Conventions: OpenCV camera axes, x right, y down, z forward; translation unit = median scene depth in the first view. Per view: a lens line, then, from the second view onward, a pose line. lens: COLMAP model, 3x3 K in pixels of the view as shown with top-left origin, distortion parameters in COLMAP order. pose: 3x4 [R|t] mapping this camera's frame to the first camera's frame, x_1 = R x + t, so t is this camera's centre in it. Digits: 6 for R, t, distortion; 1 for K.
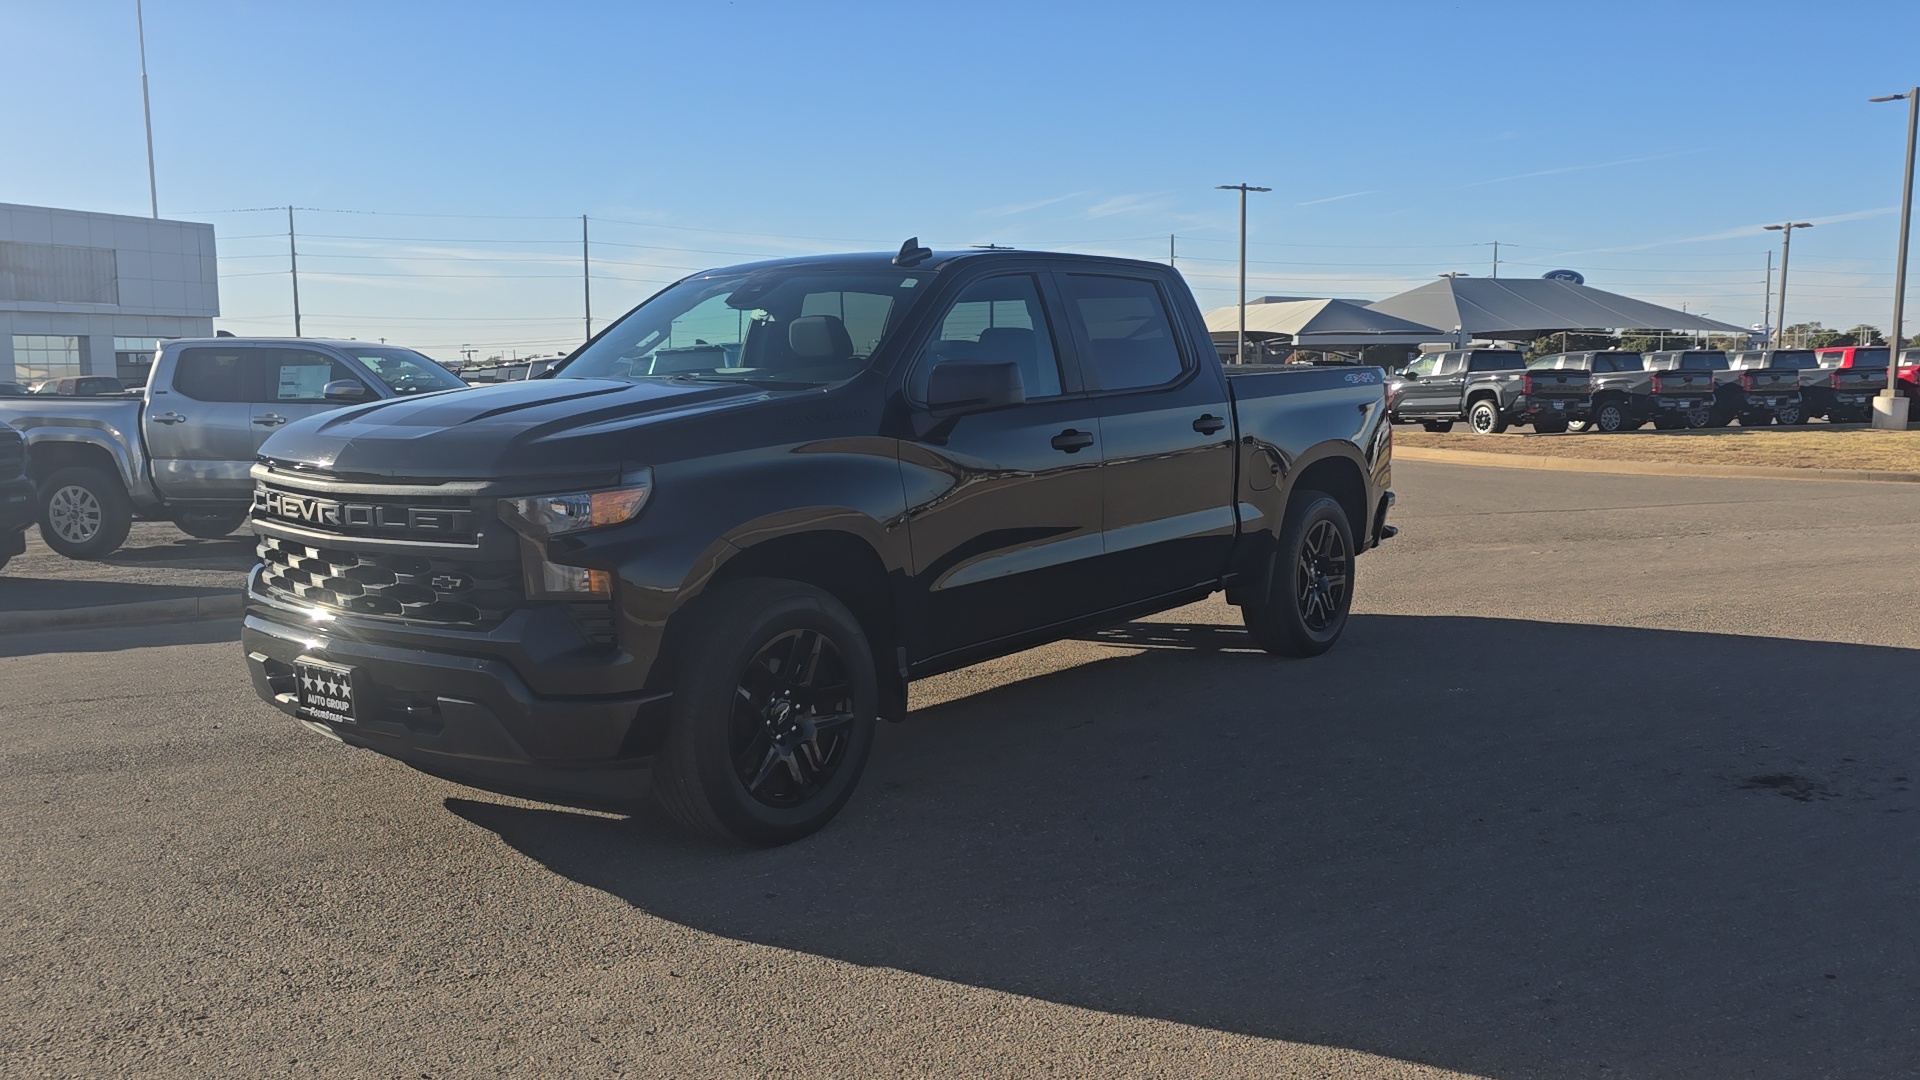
lens RADIAL K [[1618.5, 0, 960.8], [0, 1618.5, 547.8], [0, 0, 1]] dist [-0.010231, 0.003901]
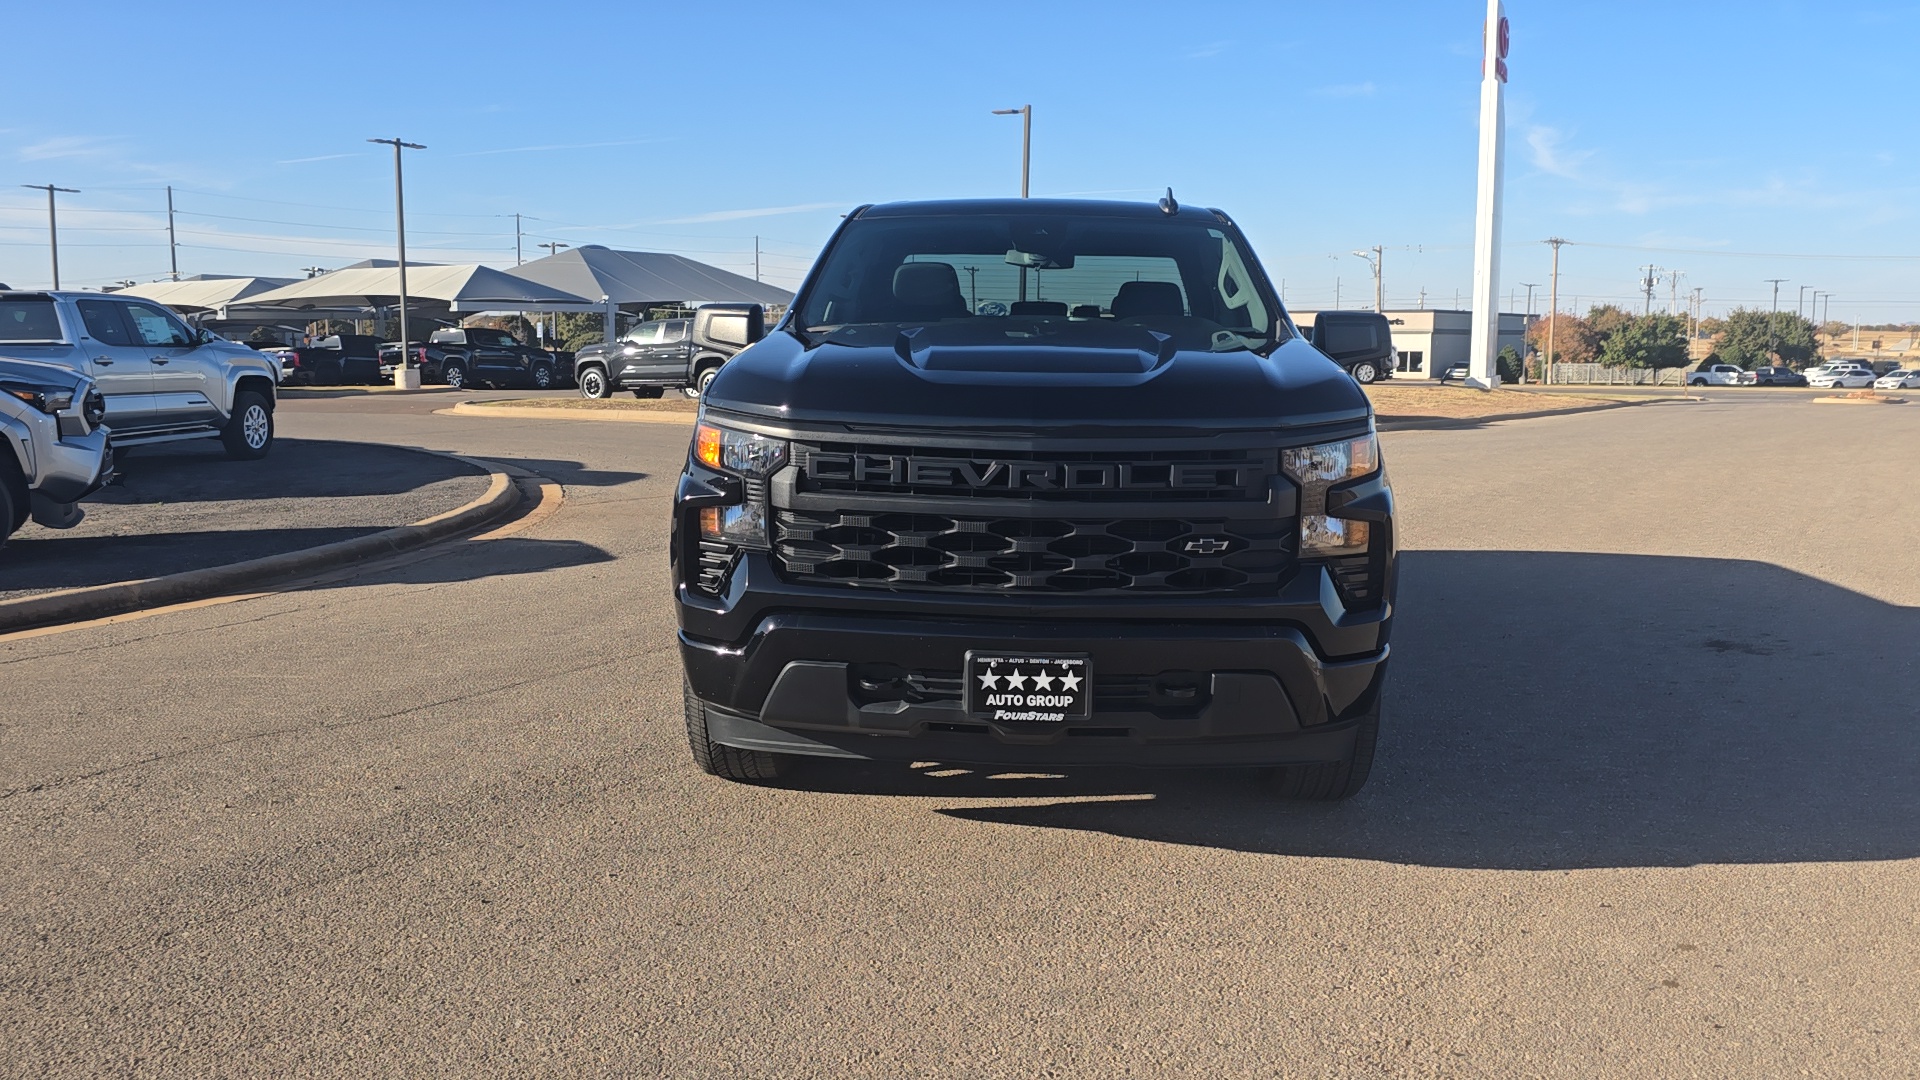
lens RADIAL K [[1618.5, 0, 967.9], [0, 1618.5, 536.0], [0, 0, 1]] dist [-0.010231, 0.003901]
pose [[0.818236, -0.057470, 0.572003, -0.150480], [0.051506, 0.998318, 0.026624, -0.002446], [-0.572570, 0.007677, 0.819820, 0.054132]]
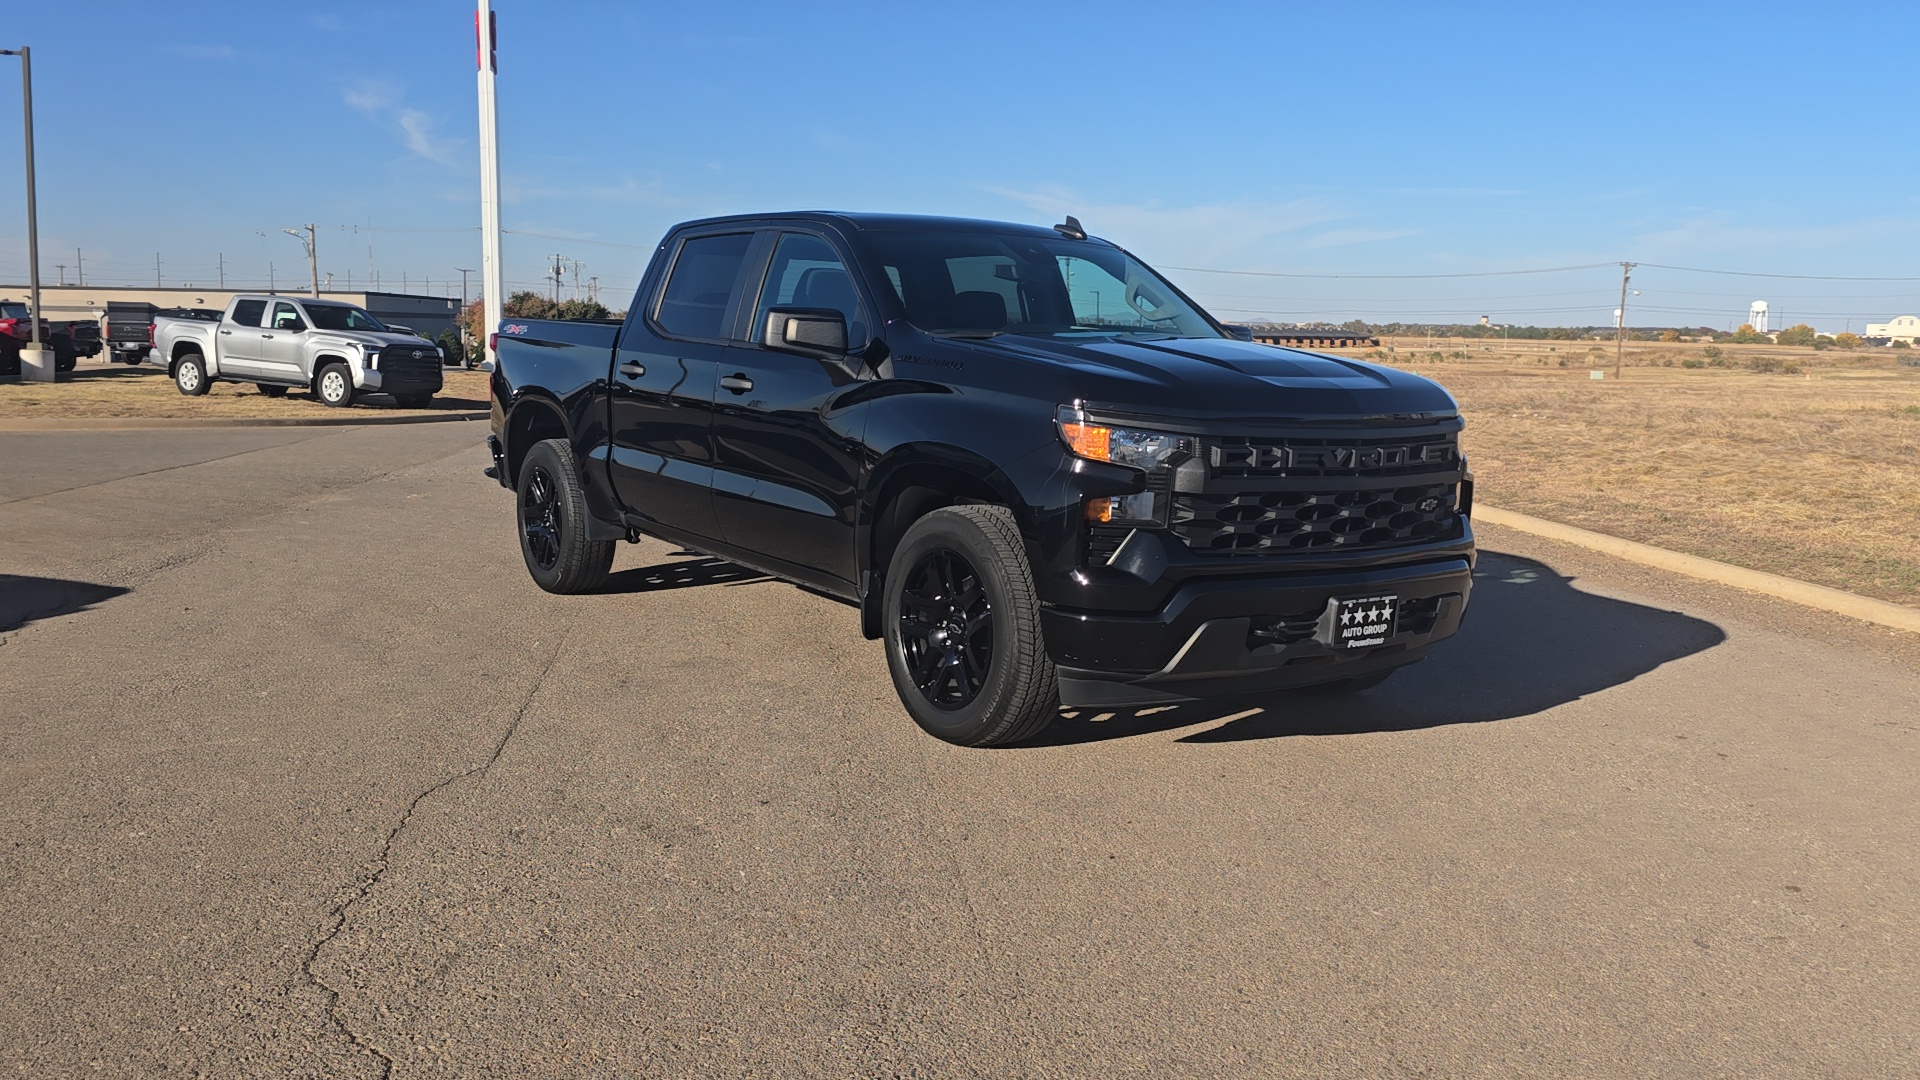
lens RADIAL K [[1618.5, 0, 948.5], [0, 1618.5, 551.3], [0, 0, 1]] dist [-0.010231, 0.003901]
pose [[0.278863, -0.114795, 0.953445, -0.254067], [0.084587, 0.991907, 0.094686, -0.014468], [-0.956598, 0.054244, 0.286316, 0.159714]]
